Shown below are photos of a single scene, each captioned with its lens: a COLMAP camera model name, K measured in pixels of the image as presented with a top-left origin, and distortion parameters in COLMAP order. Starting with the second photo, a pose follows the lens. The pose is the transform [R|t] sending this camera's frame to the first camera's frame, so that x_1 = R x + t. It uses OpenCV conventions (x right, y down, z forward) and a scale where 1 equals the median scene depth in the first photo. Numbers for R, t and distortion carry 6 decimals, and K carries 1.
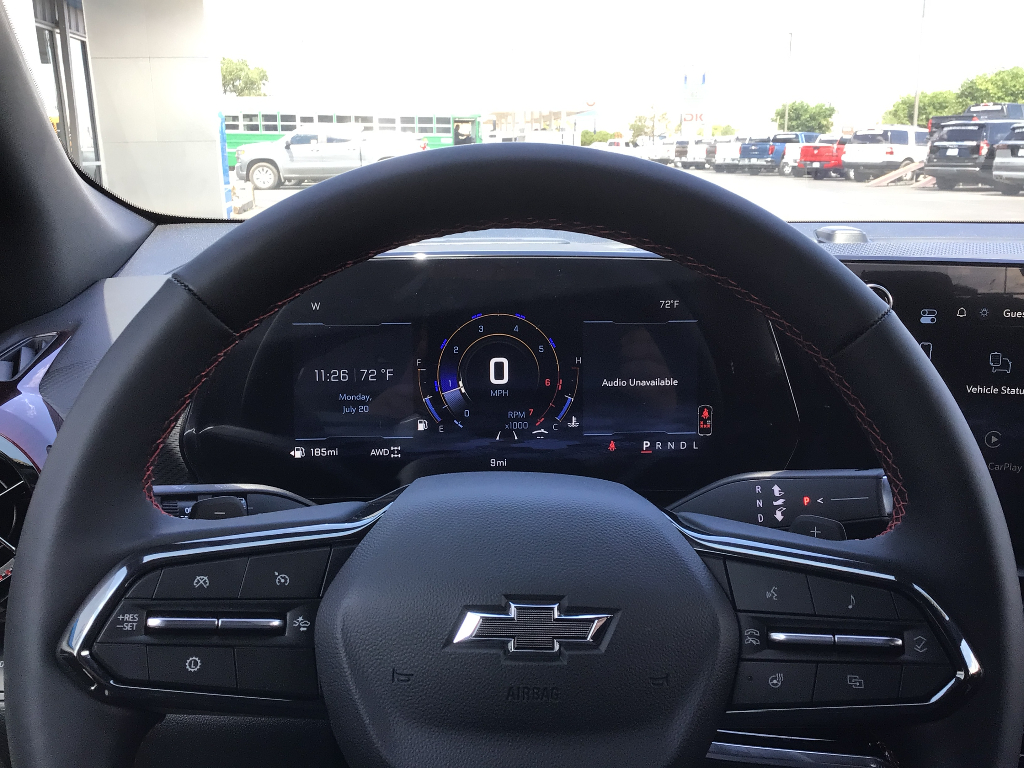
lens RADIAL K [[921.4, 0, 512.7], [0, 921.4, 379.3], [0, 0, 1]] dist [0.097825, -0.182781]
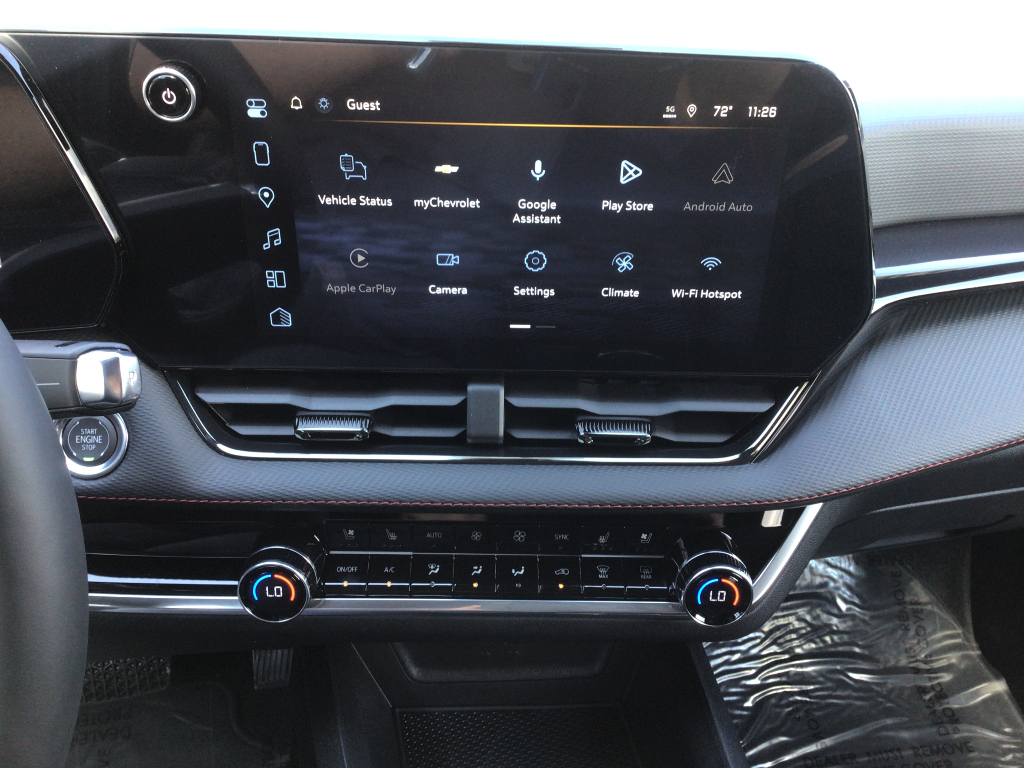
lens RADIAL K [[921.4, 0, 512.7], [0, 921.4, 379.3], [0, 0, 1]] dist [0.097825, -0.182781]
pose [[0.990595, -0.057849, 0.123992, 0.563134], [0.010552, 0.935823, 0.352311, -0.130807], [-0.136416, -0.347690, 0.927633, 0.176284]]
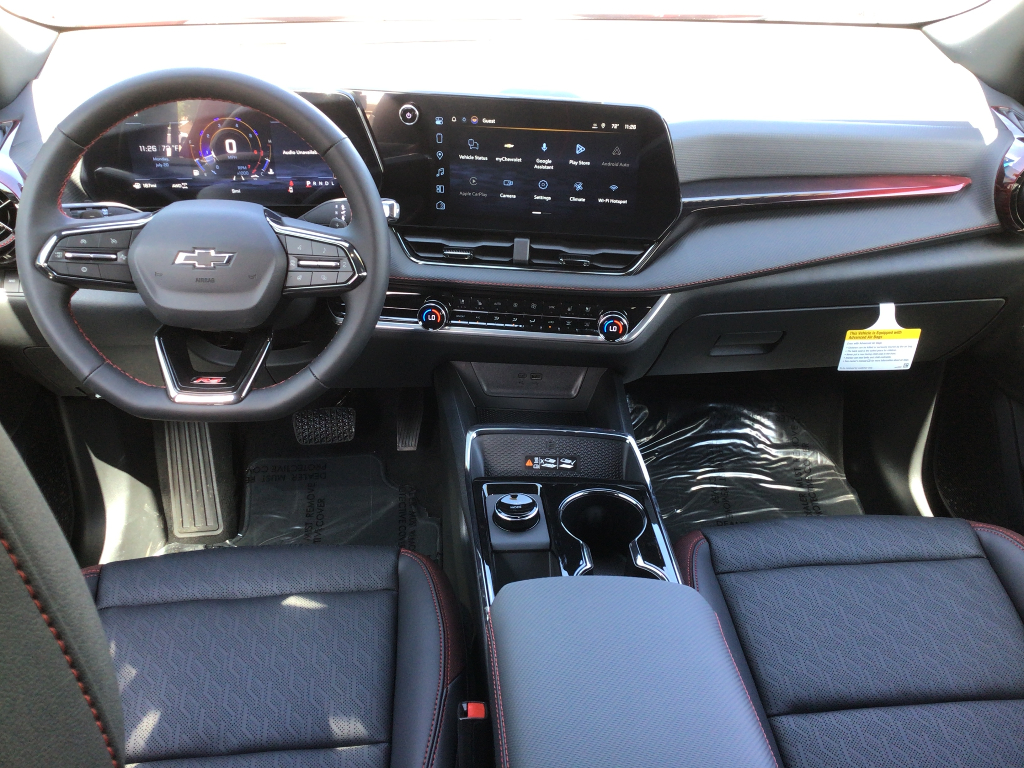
lens RADIAL K [[921.4, 0, 512.7], [0, 921.4, 379.3], [0, 0, 1]] dist [0.097825, -0.182781]
pose [[0.999686, -0.001427, 0.025007, 0.572387], [-0.006813, 0.945241, 0.326302, -0.204182], [-0.024103, -0.326370, 0.944935, -1.176861]]
